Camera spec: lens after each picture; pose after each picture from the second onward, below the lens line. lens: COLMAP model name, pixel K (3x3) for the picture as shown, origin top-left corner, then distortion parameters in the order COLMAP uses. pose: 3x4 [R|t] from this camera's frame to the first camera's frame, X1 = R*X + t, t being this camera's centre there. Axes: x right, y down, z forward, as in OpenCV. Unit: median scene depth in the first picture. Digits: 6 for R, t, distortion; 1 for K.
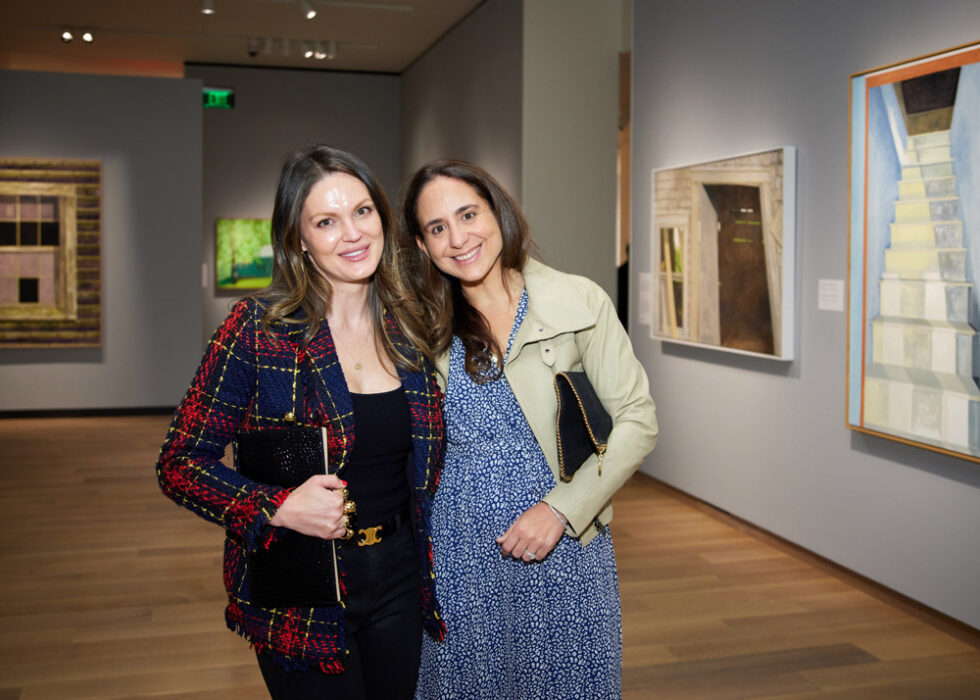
lens RADIAL K [[1039.1, 0, 490.0], [0, 1039.1, 350.0], [0, 0, 1]] dist [-0.011683, -0.014772]
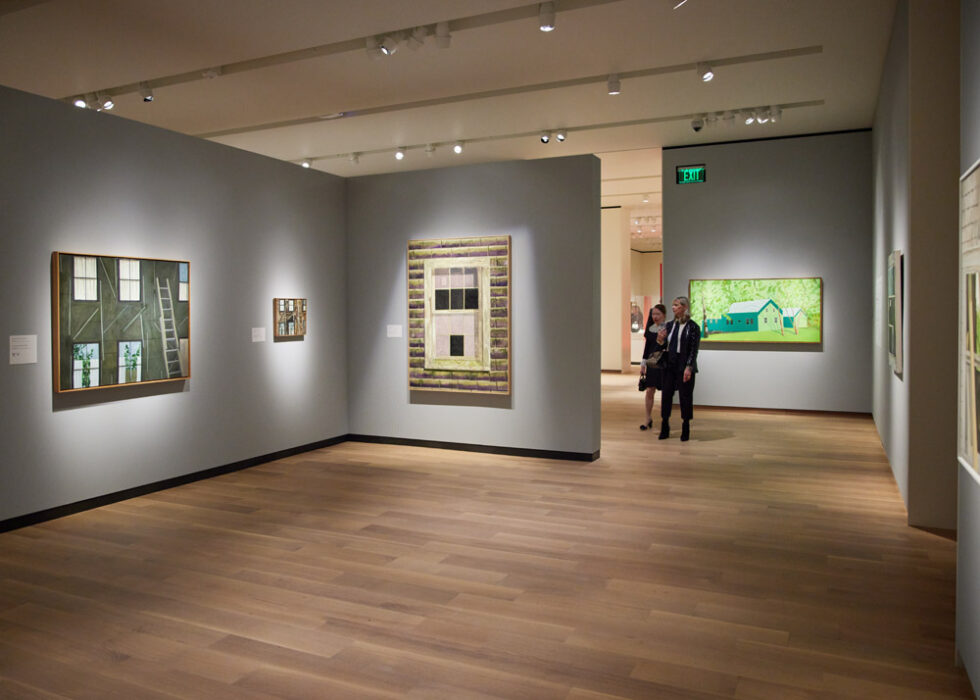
lens RADIAL K [[761.7, 0, 490.2], [0, 761.7, 324.5], [0, 0, 1]] dist [-0.006477, -0.002002]
pose [[0.760170, 0.002172, -0.649721, 0.163971], [-0.046512, 0.997611, -0.051083, -0.038147], [0.648057, 0.069052, 0.758455, 0.344221]]
